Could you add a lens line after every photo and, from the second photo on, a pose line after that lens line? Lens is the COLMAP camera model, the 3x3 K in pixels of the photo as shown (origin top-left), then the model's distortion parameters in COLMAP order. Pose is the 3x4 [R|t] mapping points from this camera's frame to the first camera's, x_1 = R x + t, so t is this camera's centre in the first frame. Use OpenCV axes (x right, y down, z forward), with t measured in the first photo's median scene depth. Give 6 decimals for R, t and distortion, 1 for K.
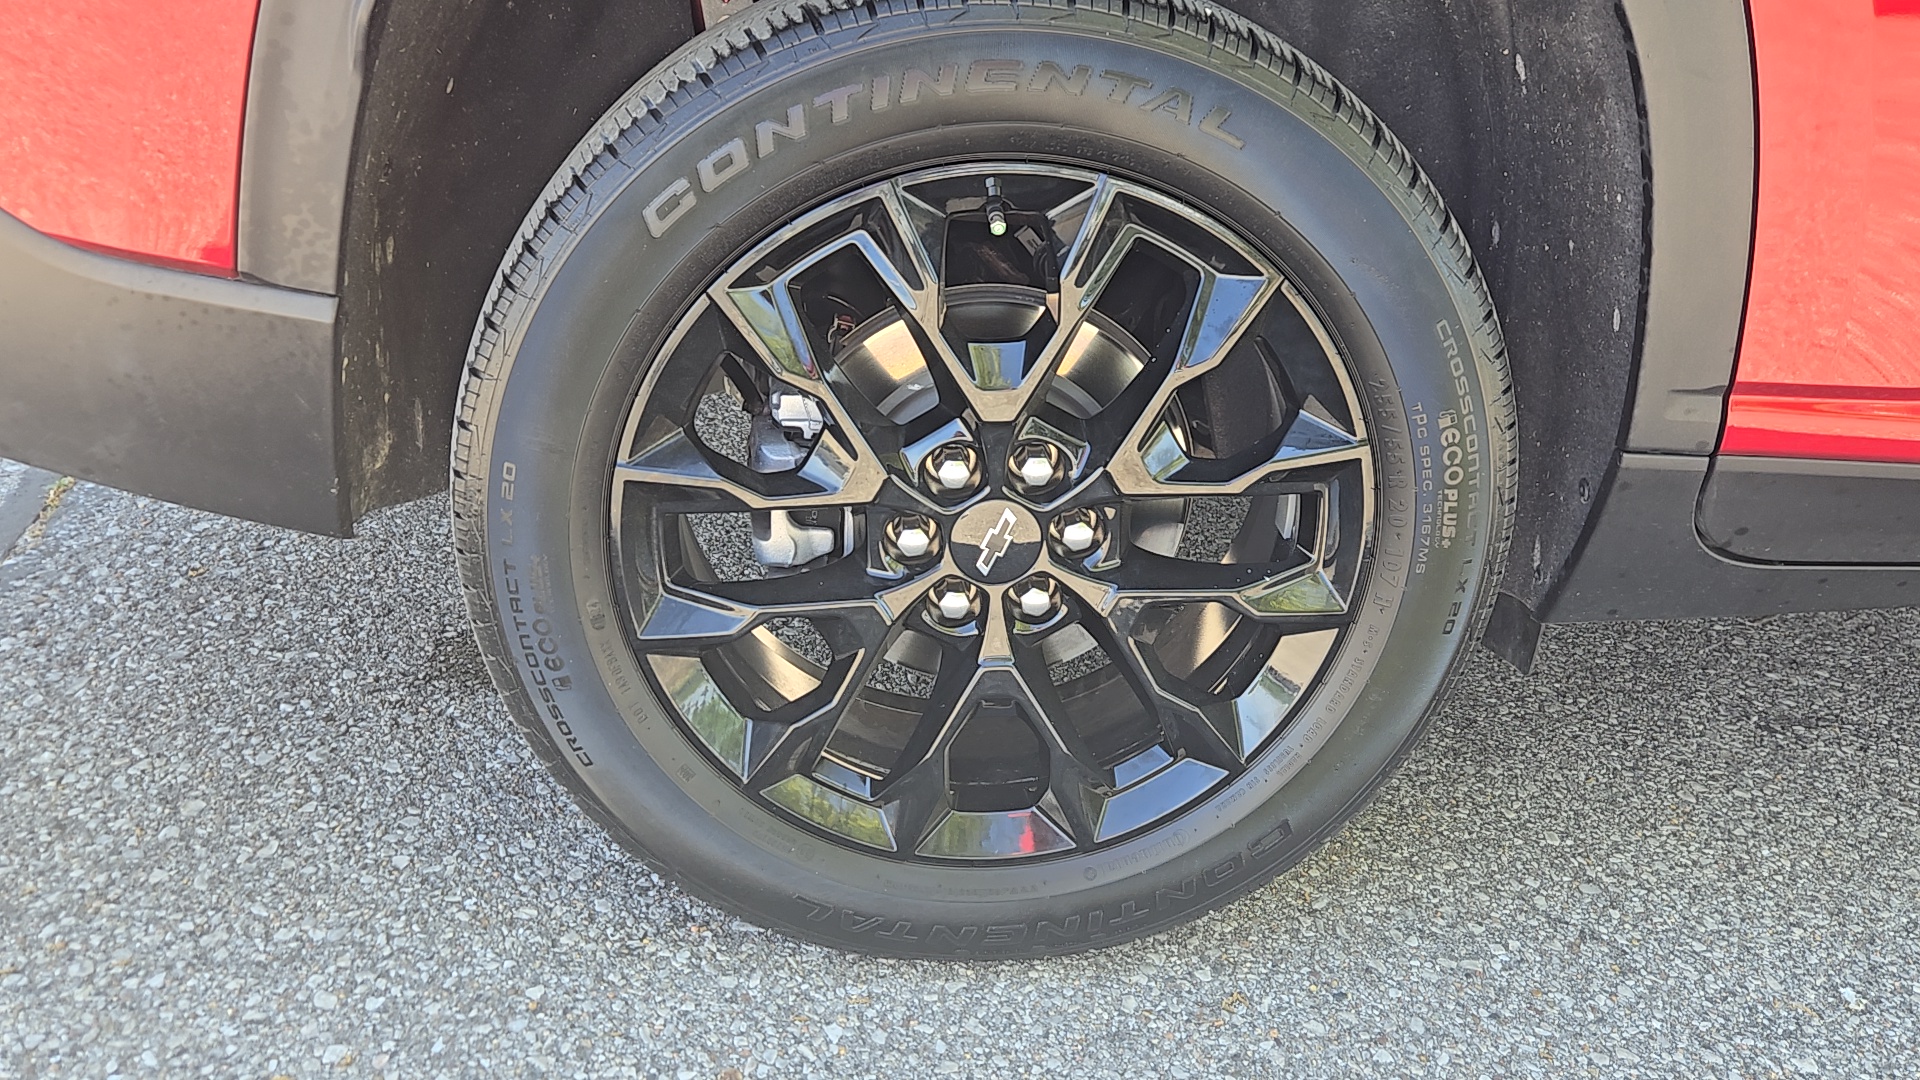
lens RADIAL K [[1598.6, 0, 958.7], [0, 1598.6, 542.2], [0, 0, 1]] dist [0.001258, -0.000518]
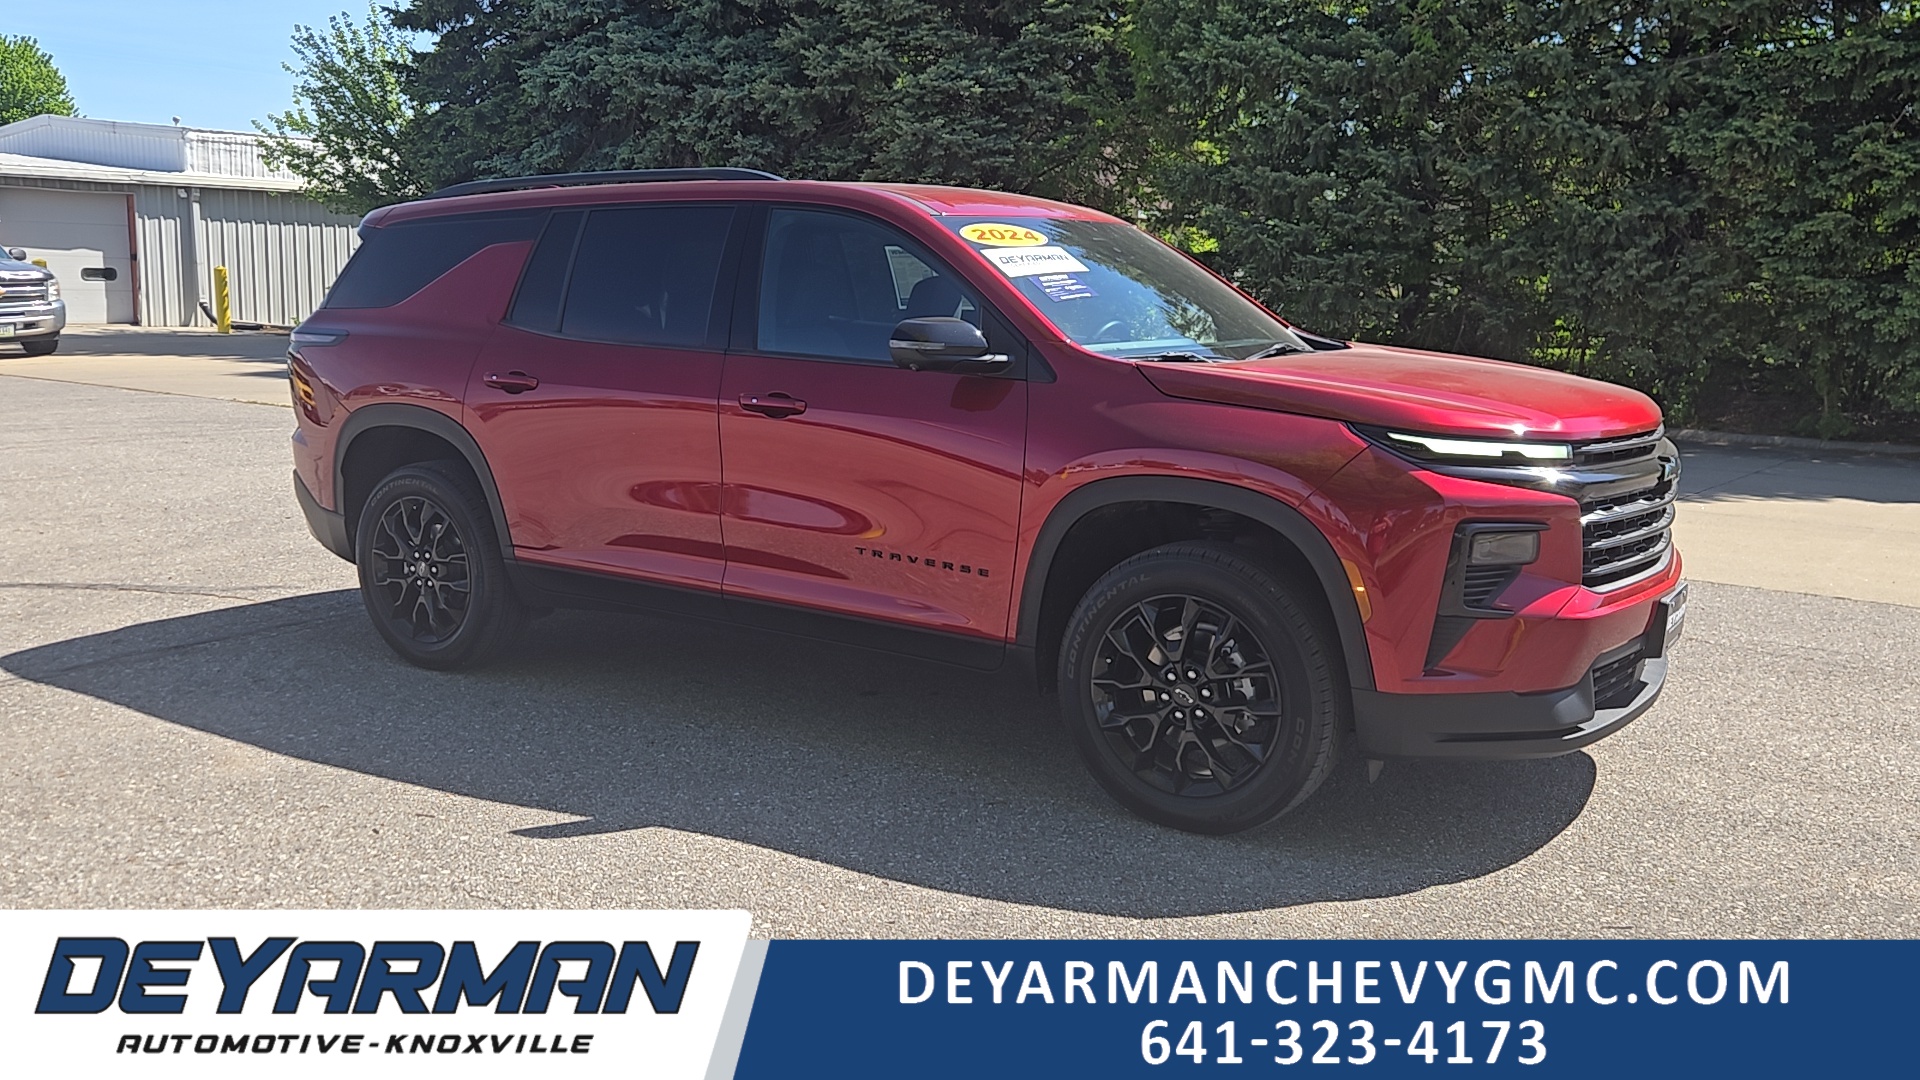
lens RADIAL K [[1598.6, 0, 961.2], [0, 1598.6, 534.2], [0, 0, 1]] dist [0.001258, -0.000518]
pose [[0.806234, 0.038752, -0.590327, 4.497172], [-0.199696, 0.957111, -0.209904, 0.625905], [0.556874, 0.287118, 0.779394, -2.086640]]
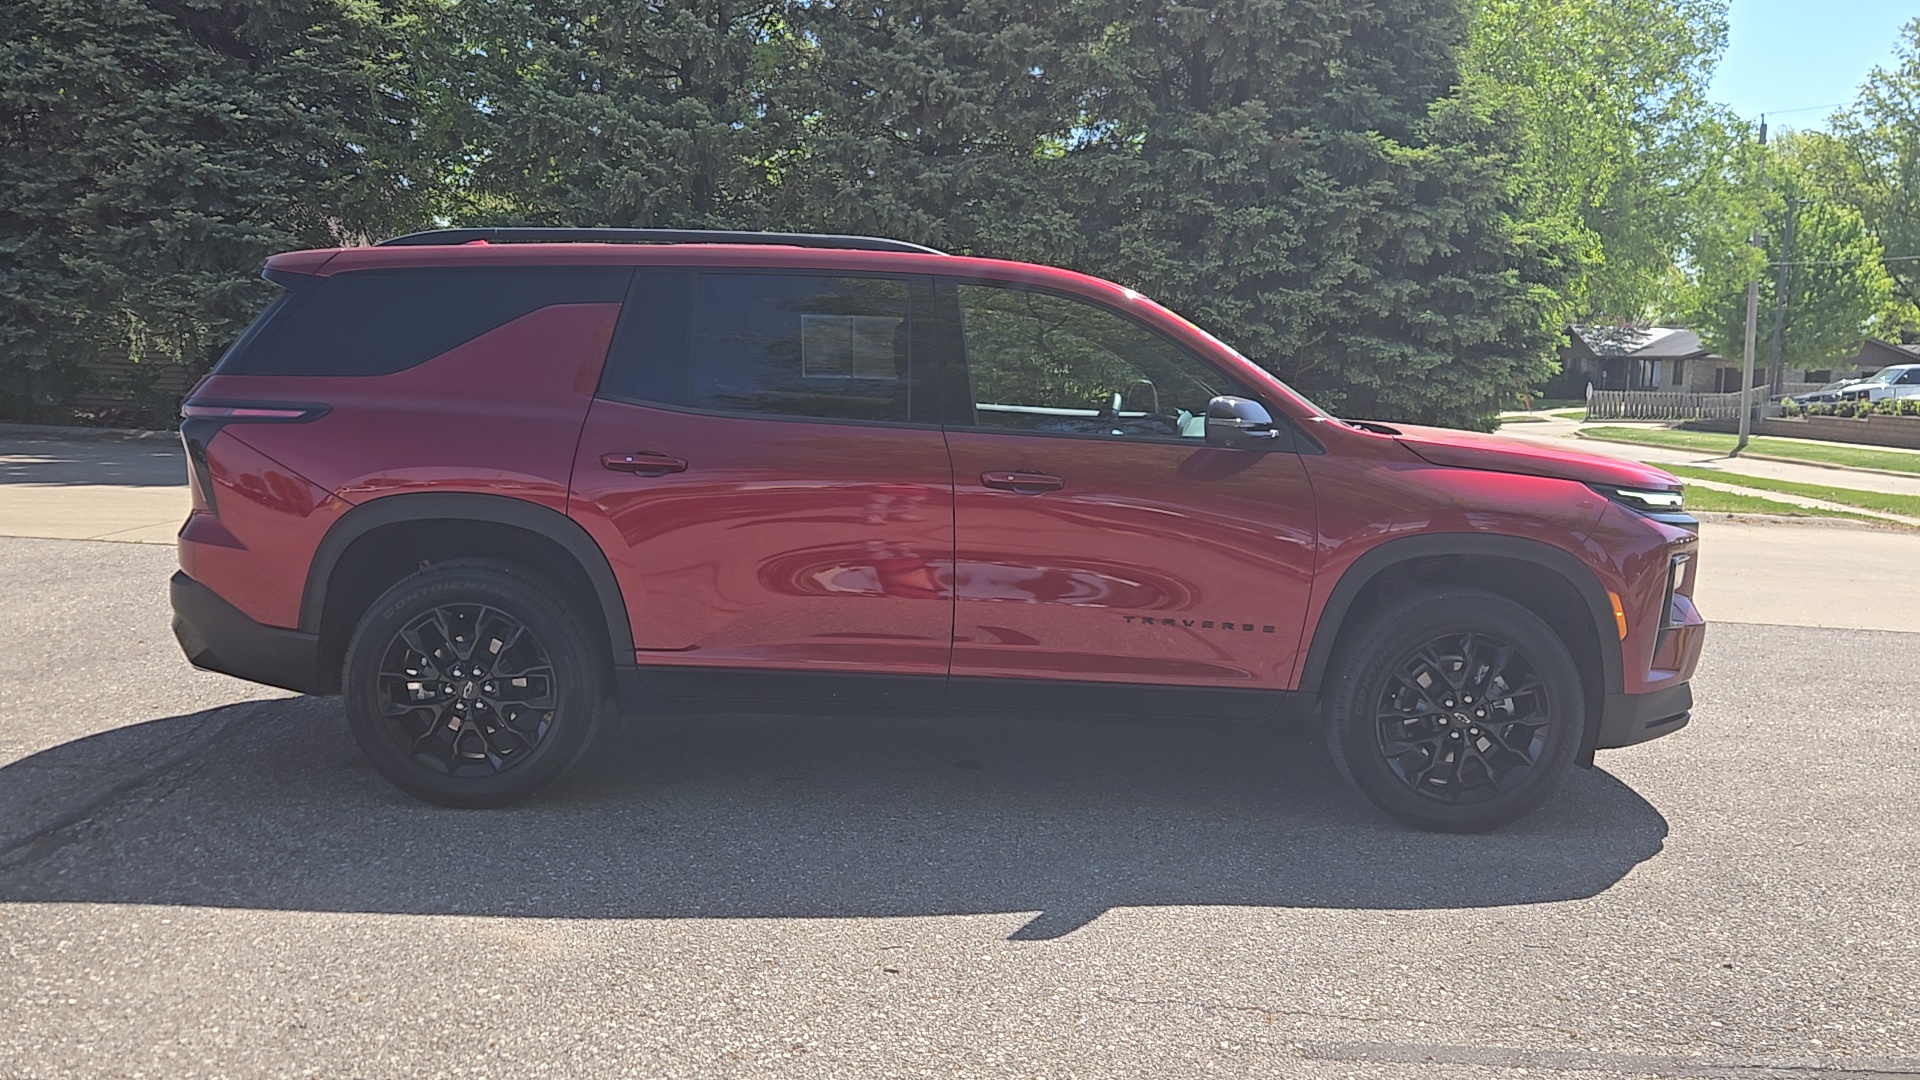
lens RADIAL K [[1598.6, 0, 961.2], [0, 1598.6, 542.3], [0, 0, 1]] dist [0.001258, -0.000518]
pose [[0.999229, -0.026665, -0.028815, 1.484423], [0.017091, 0.956207, -0.292193, 0.899671], [0.035344, 0.291476, 0.955925, -3.175989]]
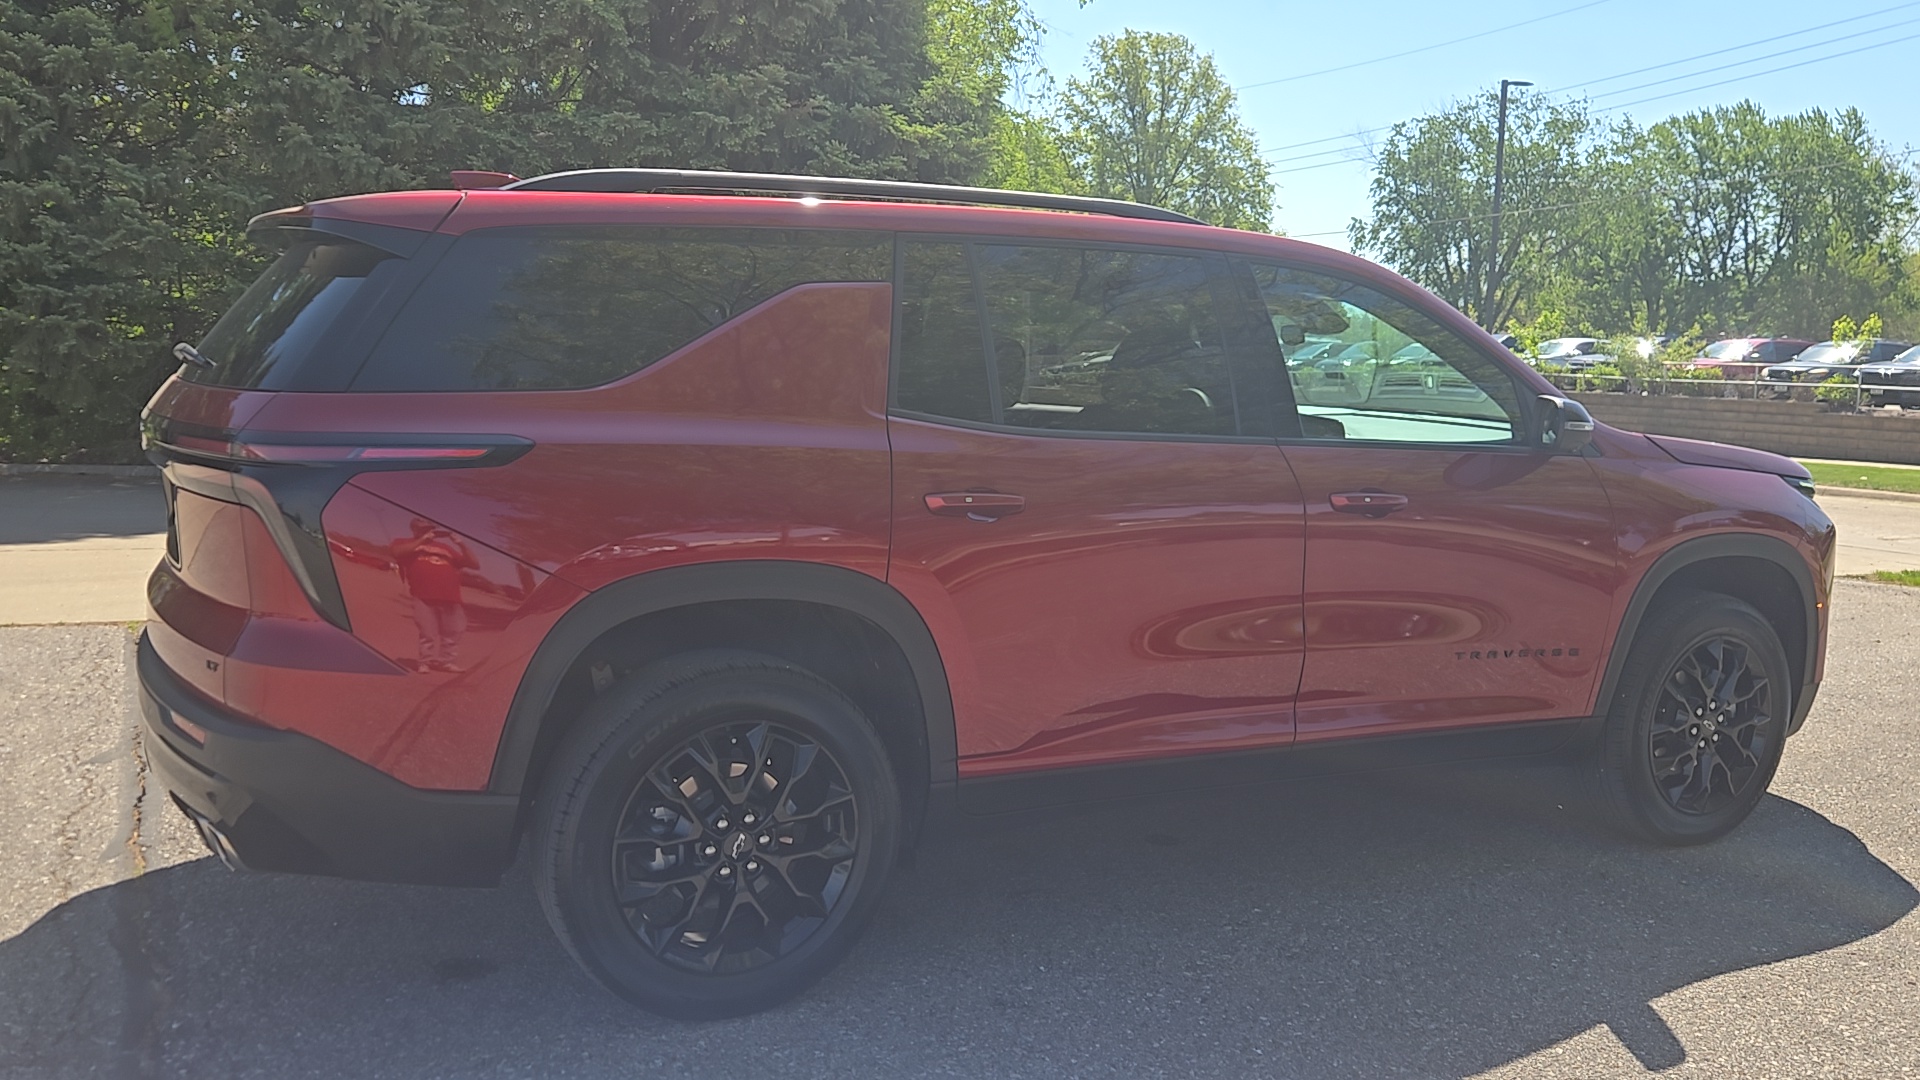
lens RADIAL K [[1598.6, 0, 966.7], [0, 1598.6, 548.3], [0, 0, 1]] dist [0.001258, -0.000518]
pose [[0.904836, -0.087281, 0.416718, -0.767854], [0.195391, 0.954732, -0.224295, 0.215997], [-0.378277, 0.284373, 0.880930, -1.878811]]
